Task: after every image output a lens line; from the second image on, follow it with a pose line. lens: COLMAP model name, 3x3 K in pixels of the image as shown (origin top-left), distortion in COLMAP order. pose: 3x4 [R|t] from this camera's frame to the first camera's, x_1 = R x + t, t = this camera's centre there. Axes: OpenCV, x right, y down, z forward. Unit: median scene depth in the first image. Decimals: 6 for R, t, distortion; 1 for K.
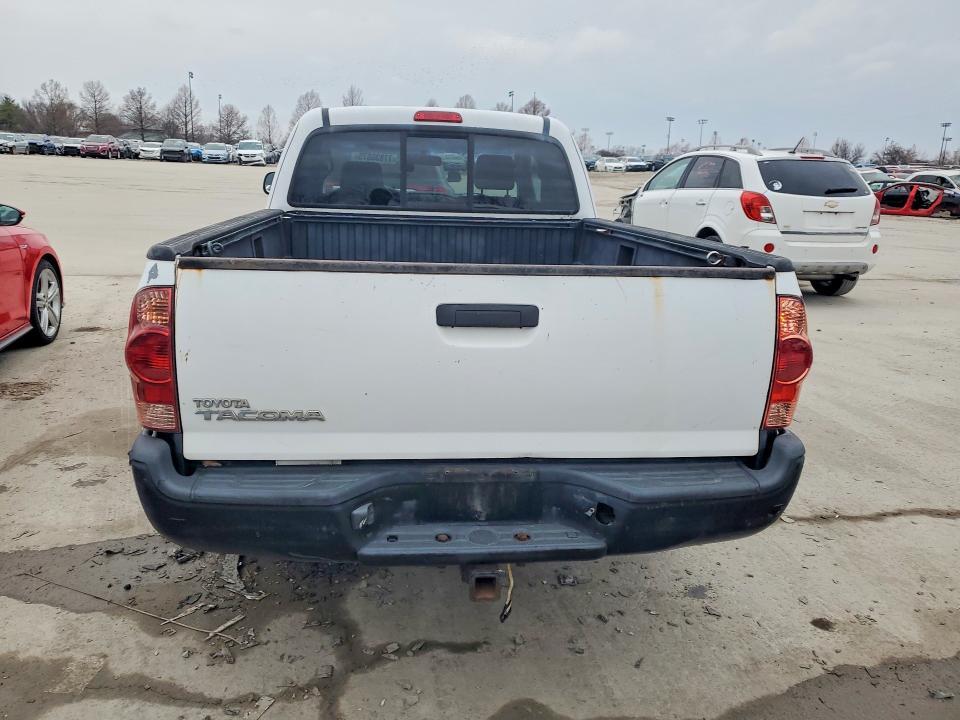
lens RADIAL K [[736.9, 0, 458.3], [0, 736.9, 352.3], [0, 0, 1]] dist [0.008994, 0.004131]
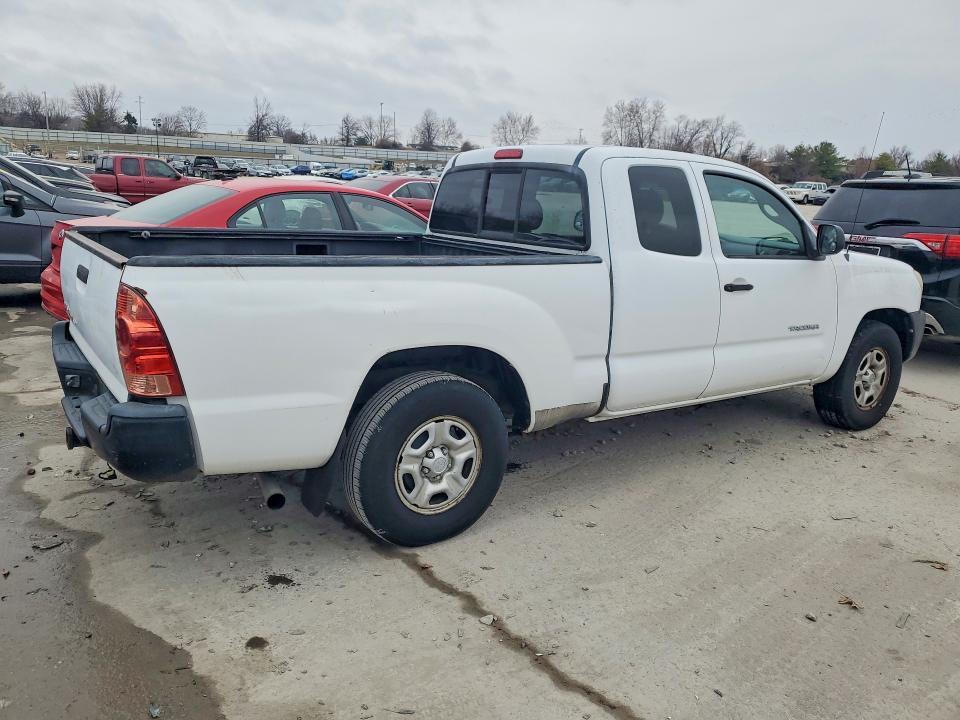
lens RADIAL K [[745.4, 0, 474.3], [0, 745.4, 355.3], [0, 0, 1]] dist [-0.006292, 0.007846]
pose [[0.487677, 0.179987, -0.854269, 1.074834], [-0.238570, 0.968748, 0.067914, -0.108072], [0.839795, 0.170683, 0.515375, 0.505875]]
